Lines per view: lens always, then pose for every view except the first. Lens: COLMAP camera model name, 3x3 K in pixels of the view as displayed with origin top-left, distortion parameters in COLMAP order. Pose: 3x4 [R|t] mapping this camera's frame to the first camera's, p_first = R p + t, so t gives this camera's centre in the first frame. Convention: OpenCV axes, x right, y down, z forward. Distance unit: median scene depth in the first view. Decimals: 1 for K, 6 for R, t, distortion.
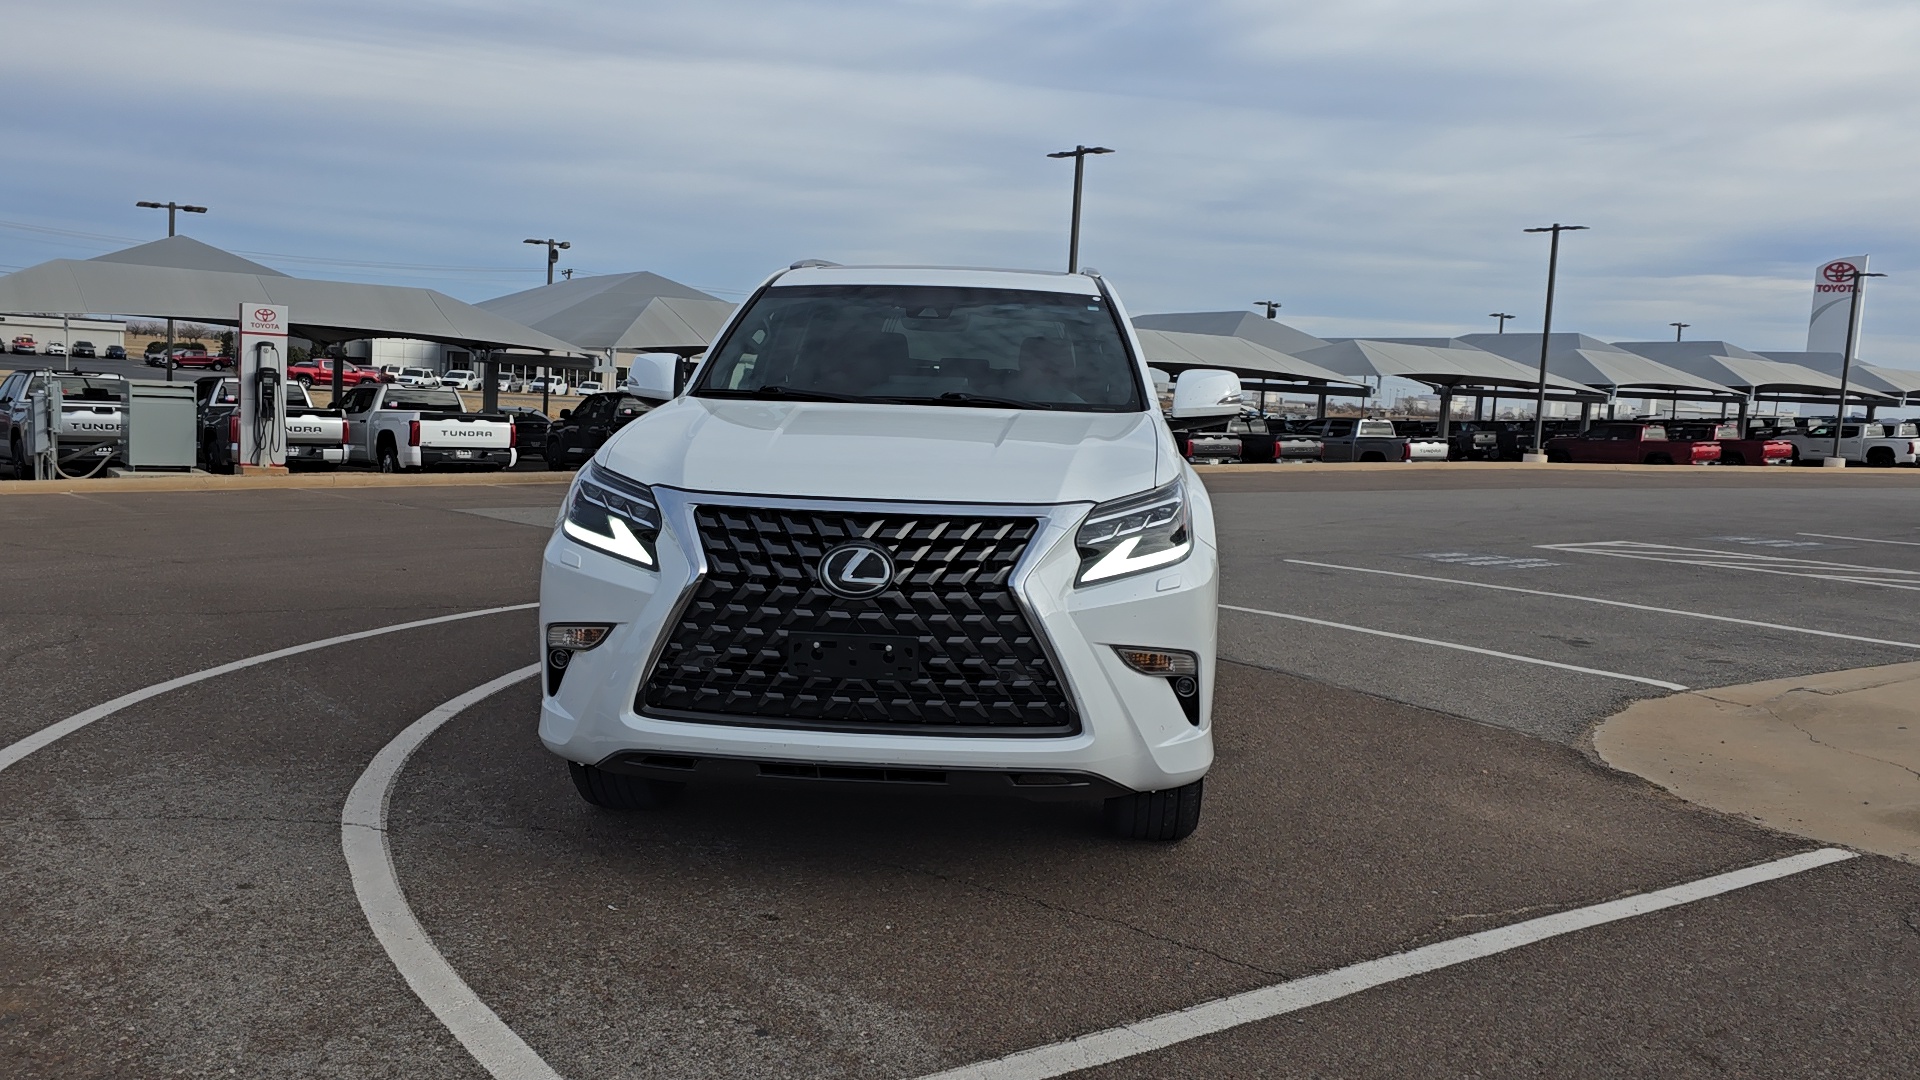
lens RADIAL K [[1597.1, 0, 976.6], [0, 1597.1, 544.1], [0, 0, 1]] dist [0.001639, -0.001619]
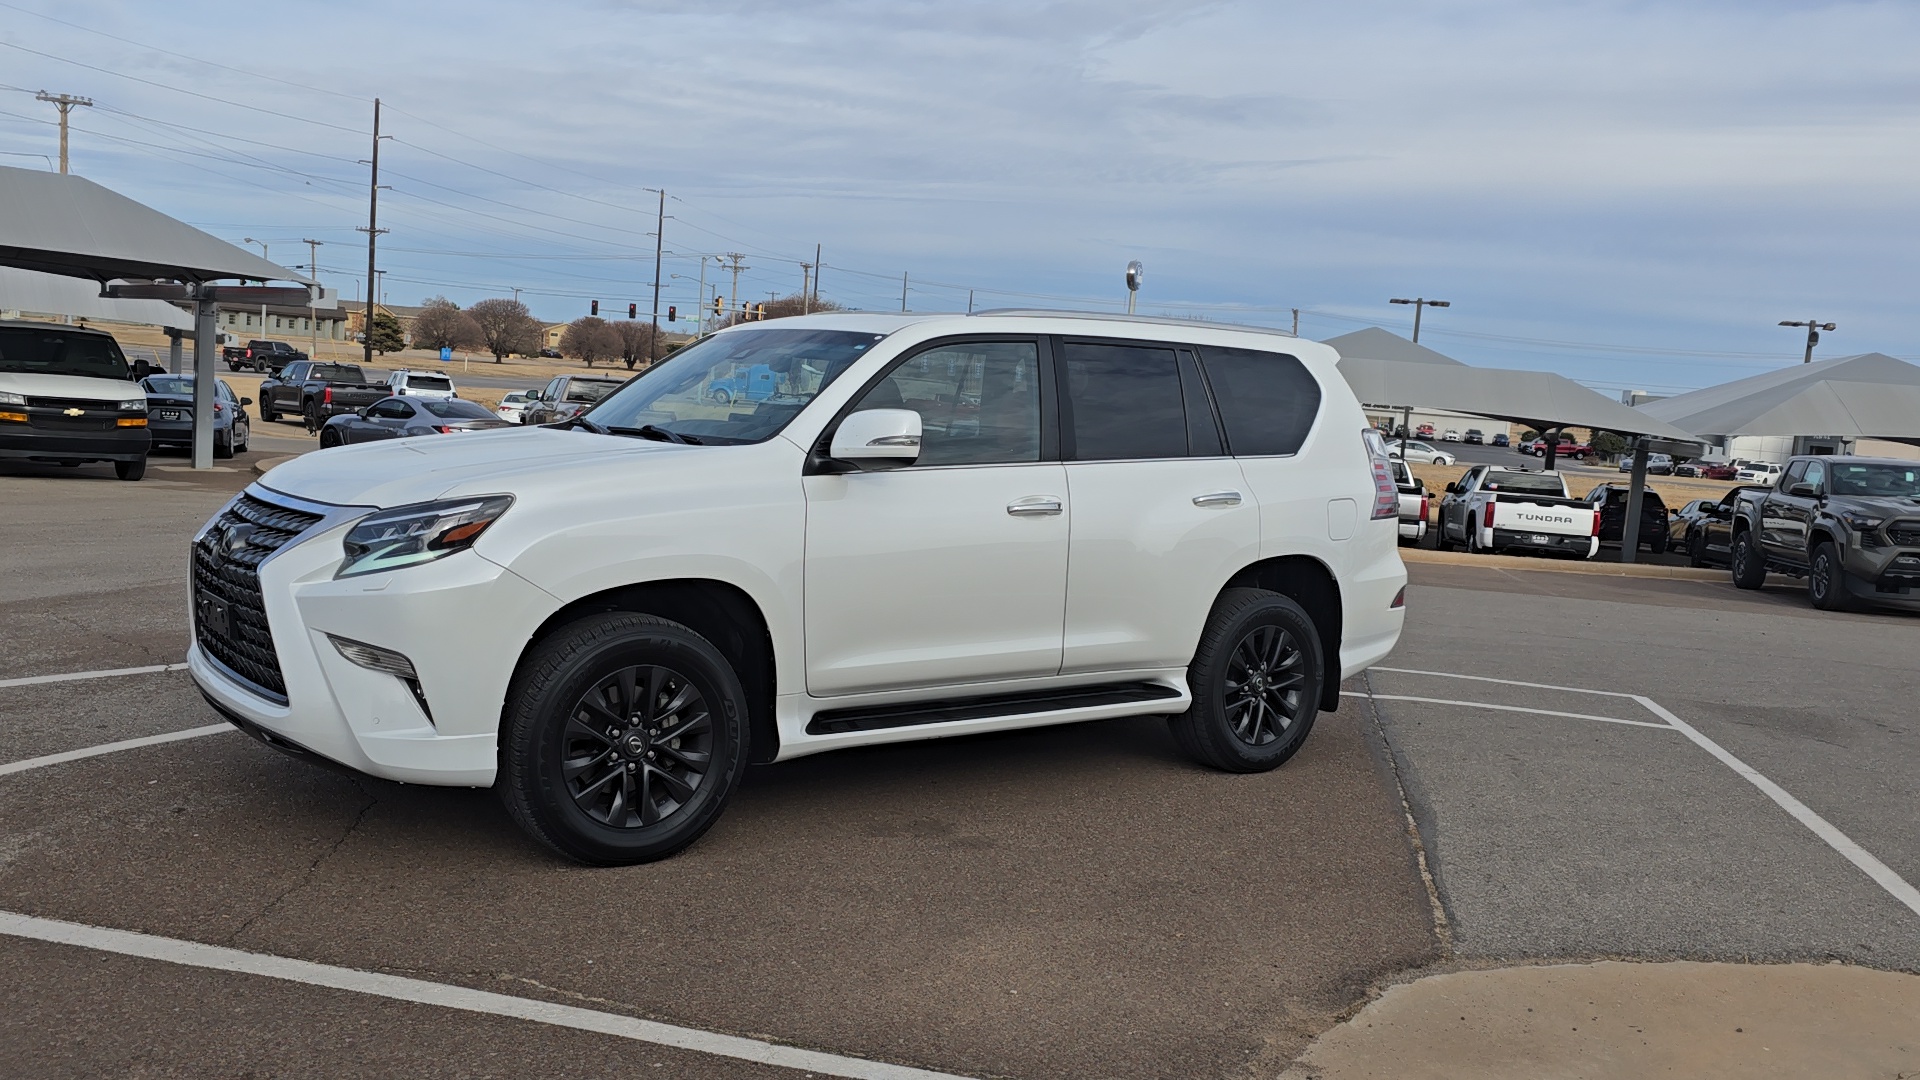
lens RADIAL K [[1597.1, 0, 948.5], [0, 1597.1, 533.5], [0, 0, 1]] dist [0.001639, -0.001619]
pose [[0.660337, 0.066347, -0.748033, 0.171103], [-0.114310, 0.993363, -0.012803, -0.005779], [0.742219, 0.093962, 0.663538, 0.082137]]
